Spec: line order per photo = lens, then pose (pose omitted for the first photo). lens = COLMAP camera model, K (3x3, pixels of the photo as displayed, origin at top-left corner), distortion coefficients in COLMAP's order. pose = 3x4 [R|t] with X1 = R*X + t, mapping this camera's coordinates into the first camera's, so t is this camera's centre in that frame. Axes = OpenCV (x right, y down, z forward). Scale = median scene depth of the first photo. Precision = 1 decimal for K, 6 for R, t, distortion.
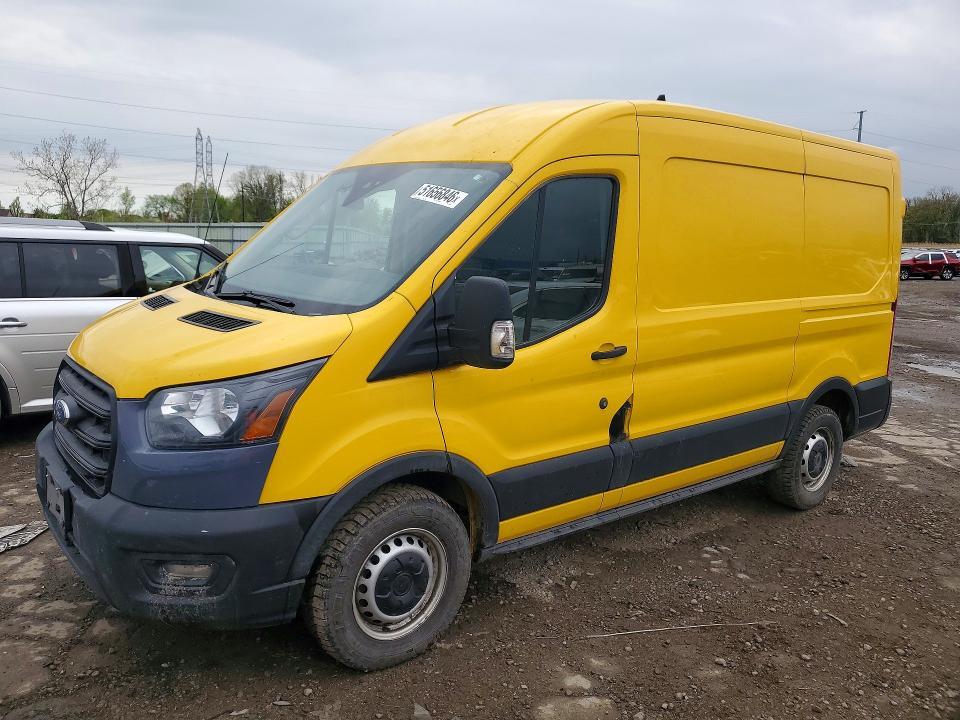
lens RADIAL K [[764.8, 0, 480.0], [0, 764.8, 360.0], [0, 0, 1]] dist [0.001887, -0.000081]
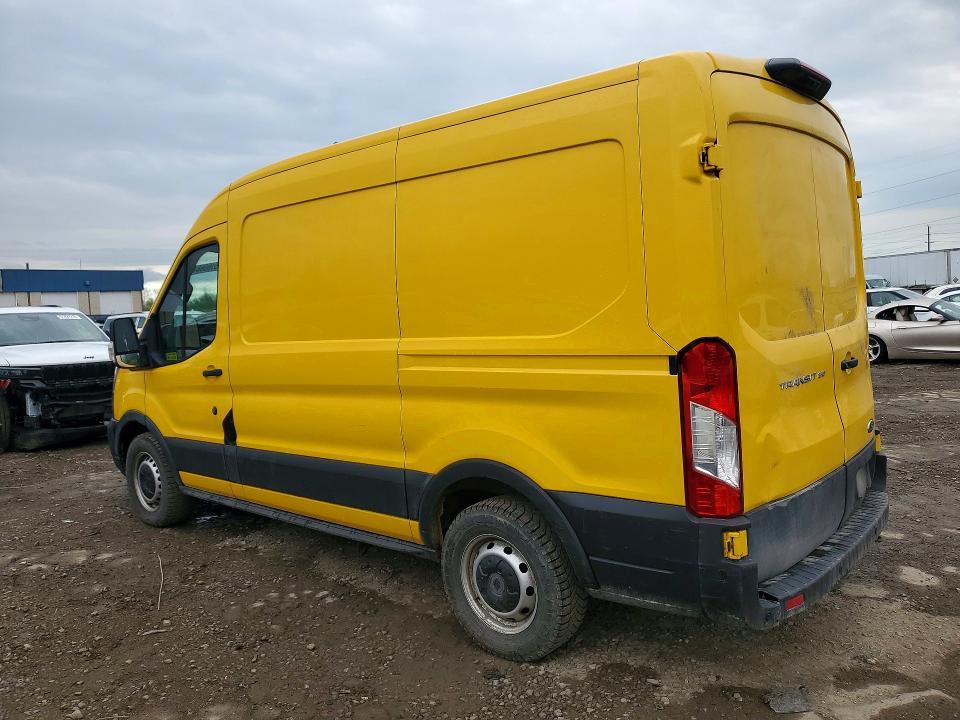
lens RADIAL K [[764.8, 0, 480.0], [0, 764.8, 360.0], [0, 0, 1]] dist [0.001887, -0.000081]
pose [[0.165610, 0.051551, -0.984843, 1.482392], [-0.091270, 0.995148, 0.036742, -0.117169], [0.981959, 0.083802, 0.169512, 1.168741]]
